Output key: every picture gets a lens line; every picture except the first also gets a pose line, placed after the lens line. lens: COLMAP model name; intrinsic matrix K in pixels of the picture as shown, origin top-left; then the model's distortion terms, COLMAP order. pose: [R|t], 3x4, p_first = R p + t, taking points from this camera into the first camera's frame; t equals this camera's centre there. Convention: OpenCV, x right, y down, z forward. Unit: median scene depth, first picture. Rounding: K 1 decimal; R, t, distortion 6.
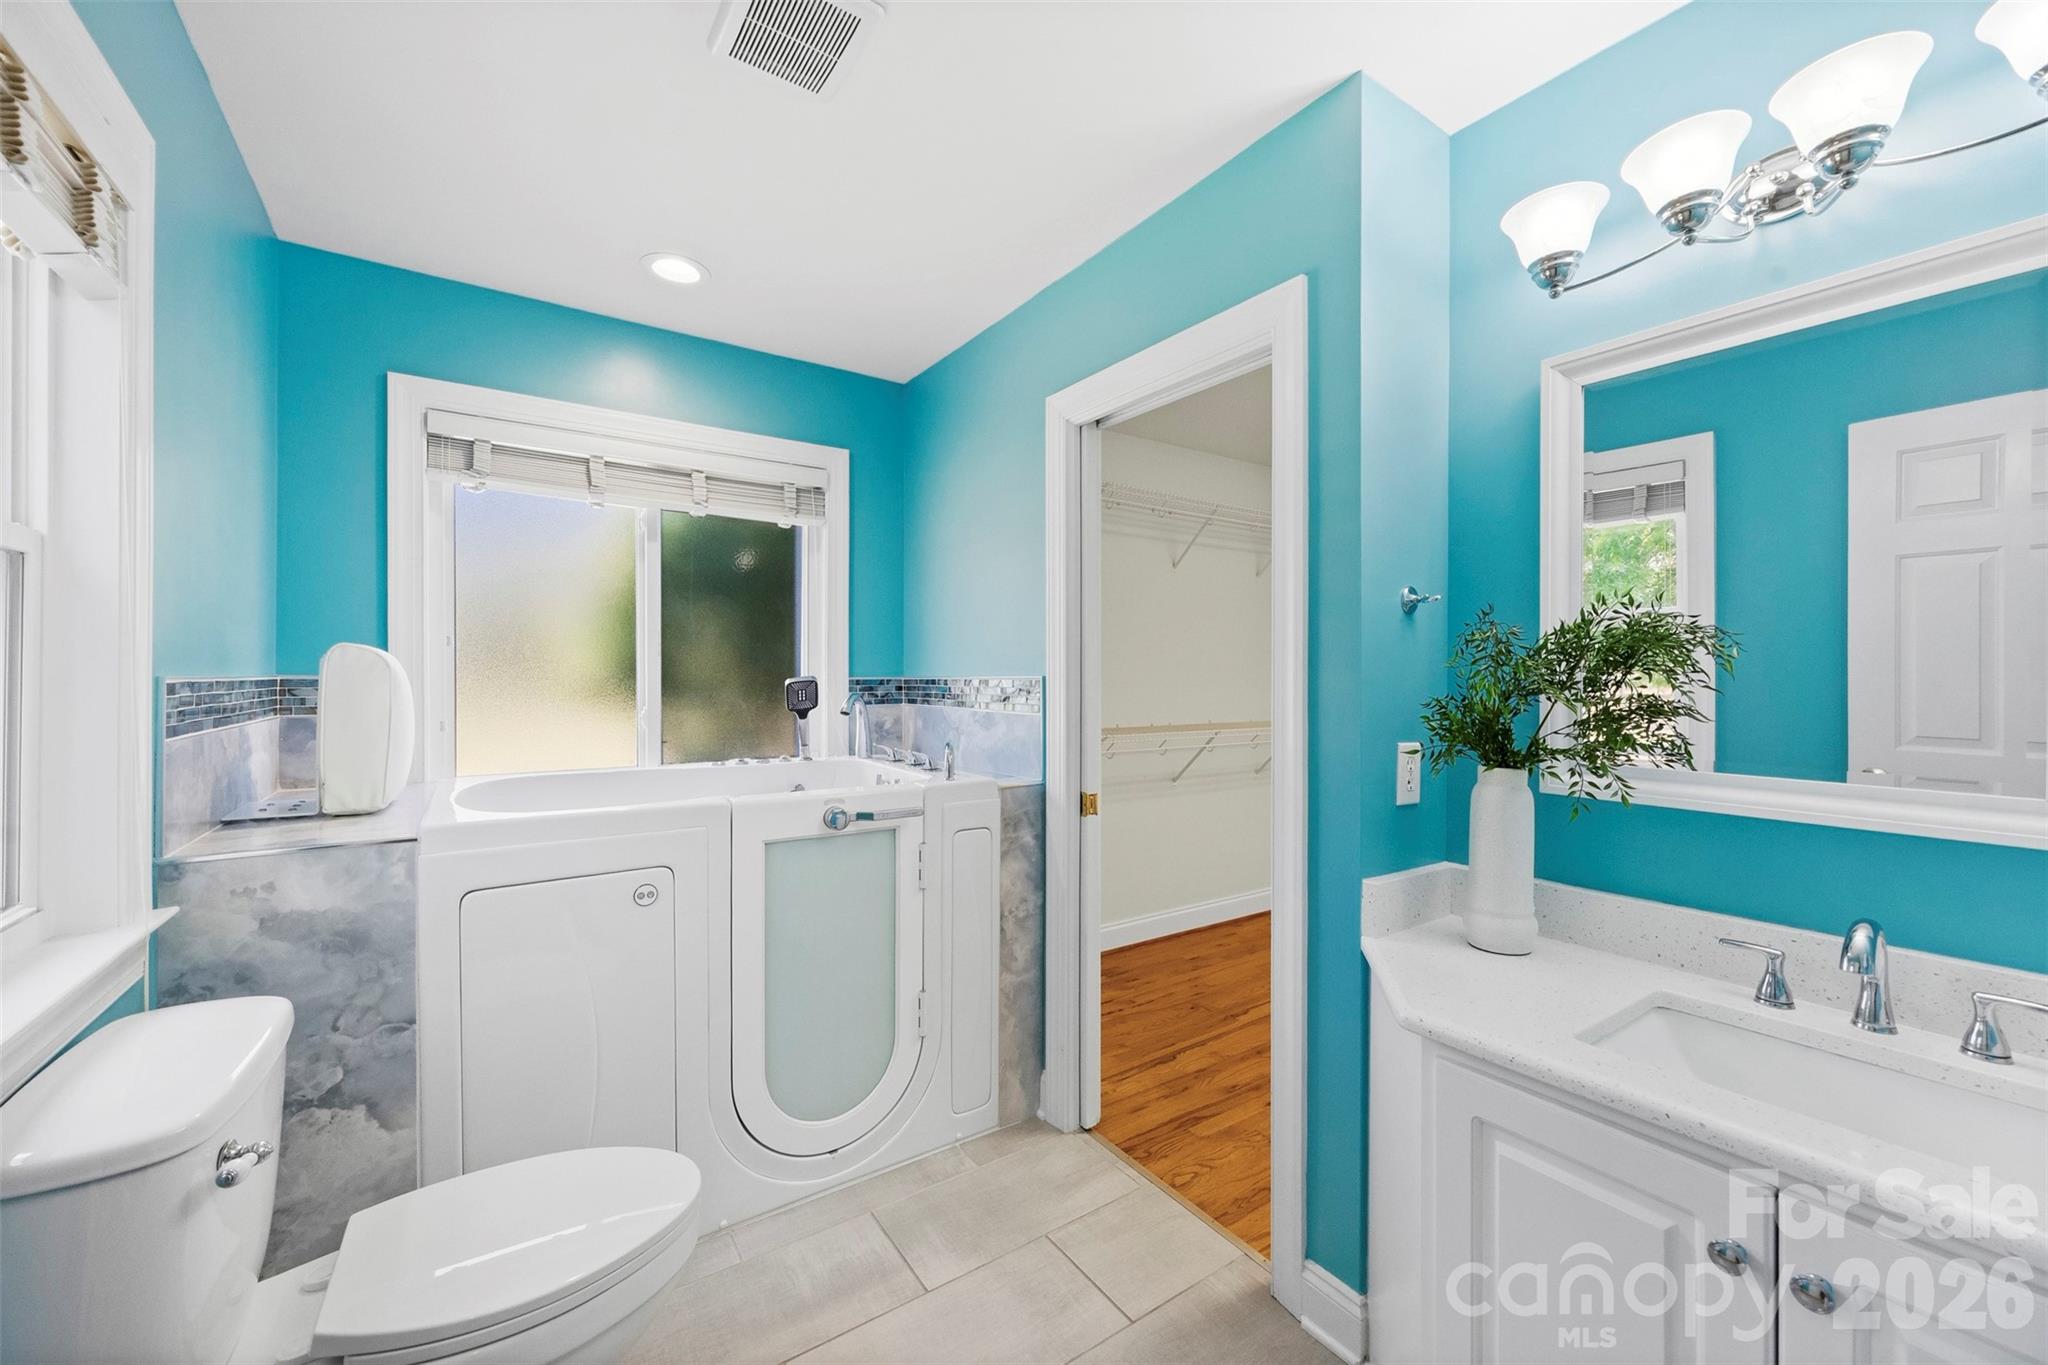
lens RADIAL K [[797.7, 0, 1017.4], [0, 797.7, 677.5], [0, 0, 1]] dist [-0.001274, -0.000022]
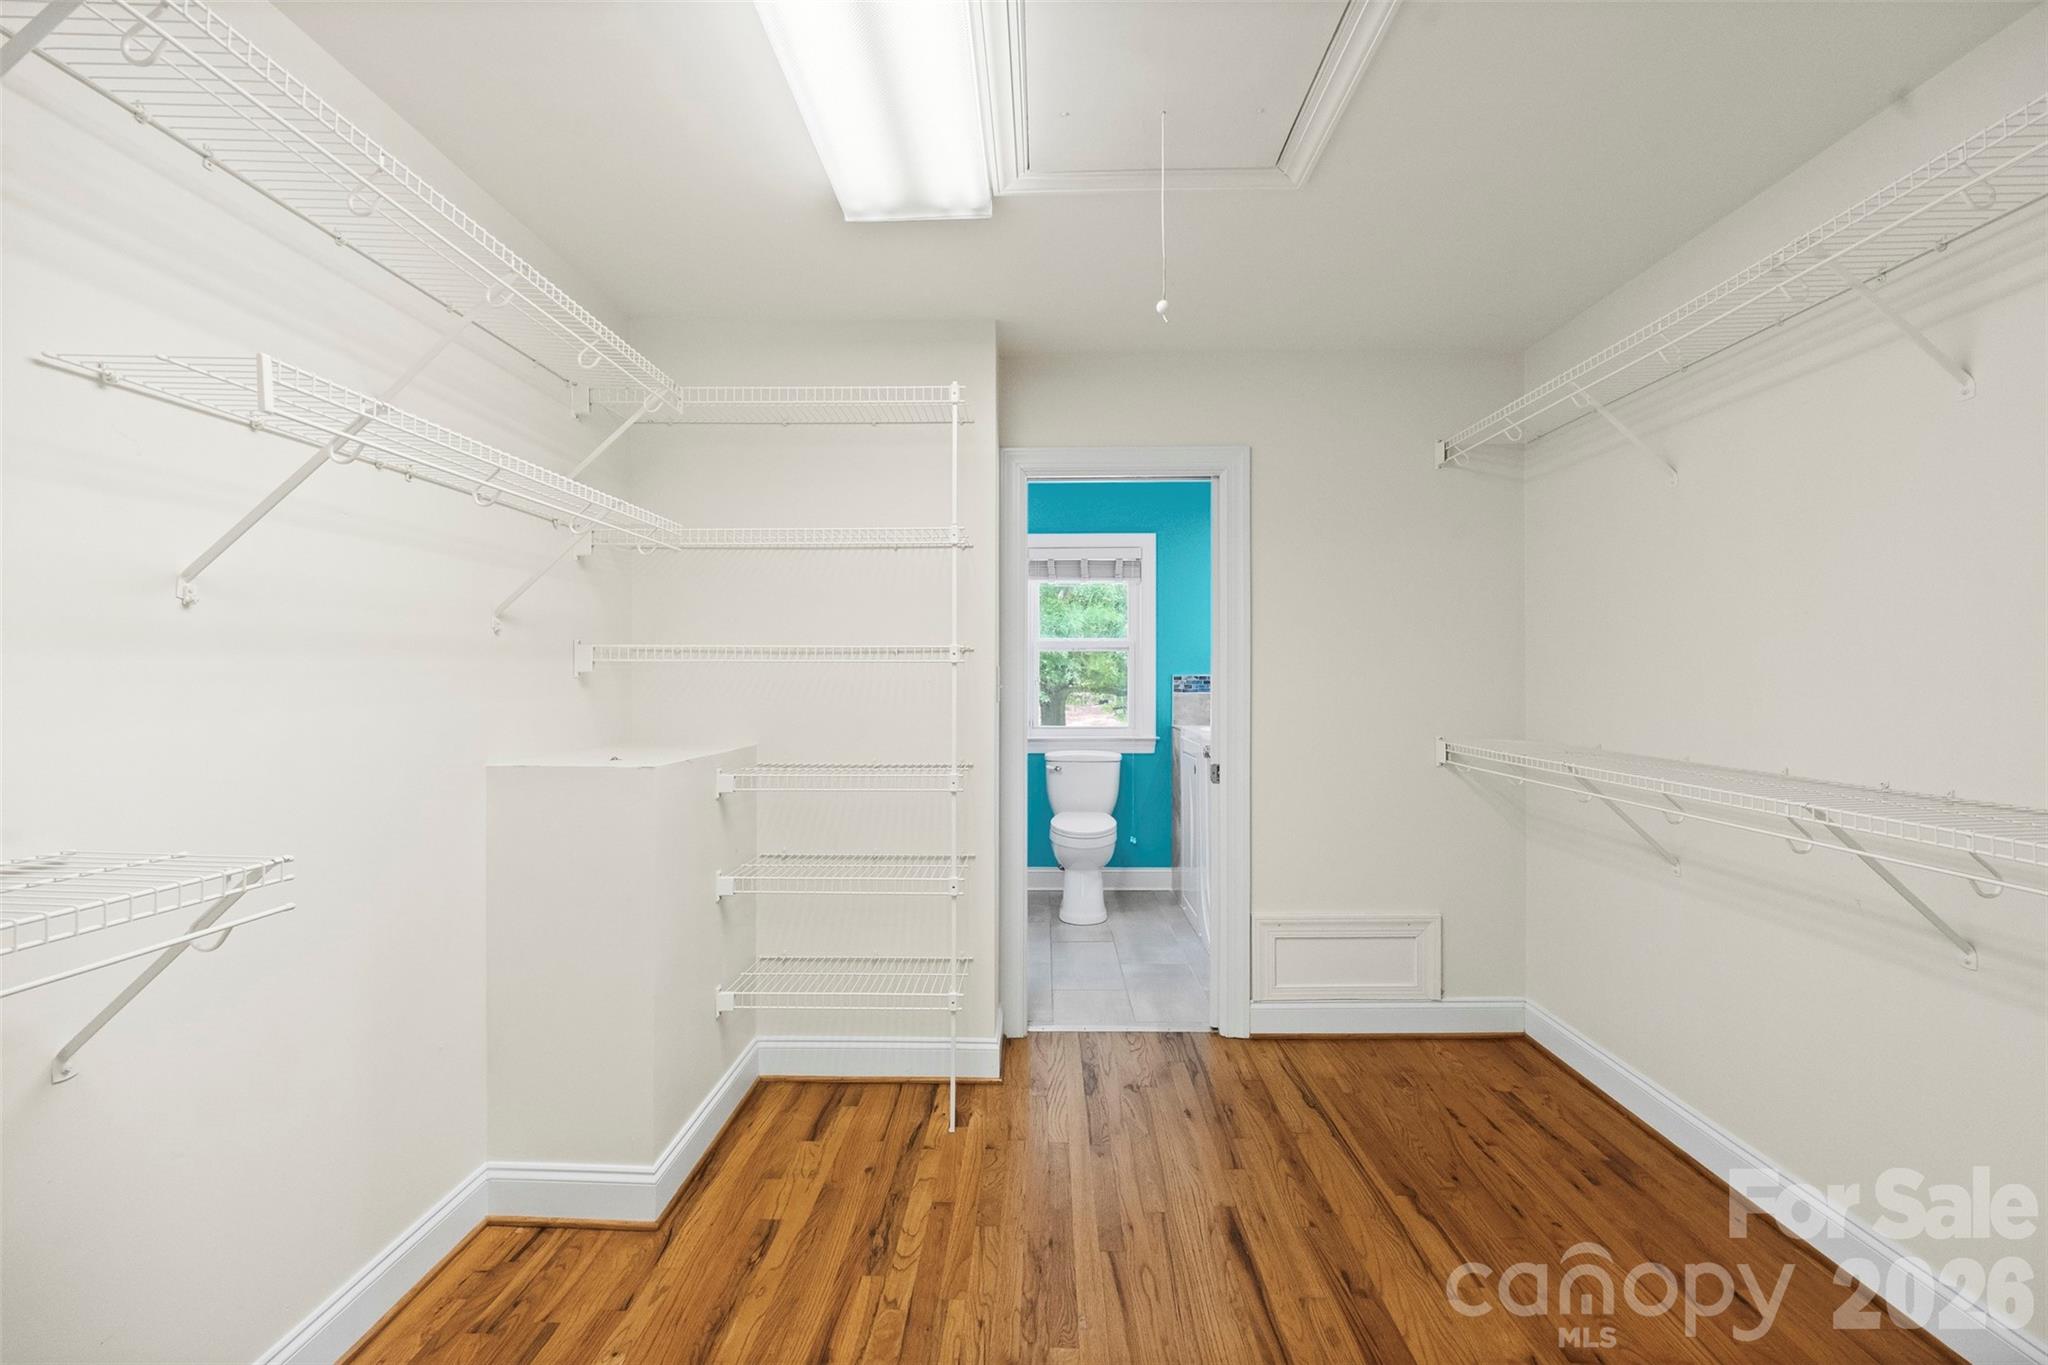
lens RADIAL K [[797.7, 0, 1017.4], [0, 797.7, 677.5], [0, 0, 1]] dist [-0.001274, -0.000022]
pose [[-0.583641, -0.000137, -0.812012, 1.085244], [-0.001338, 0.999999, 0.000793, 0.013269], [0.812011, 0.001549, -0.583640, 1.248504]]
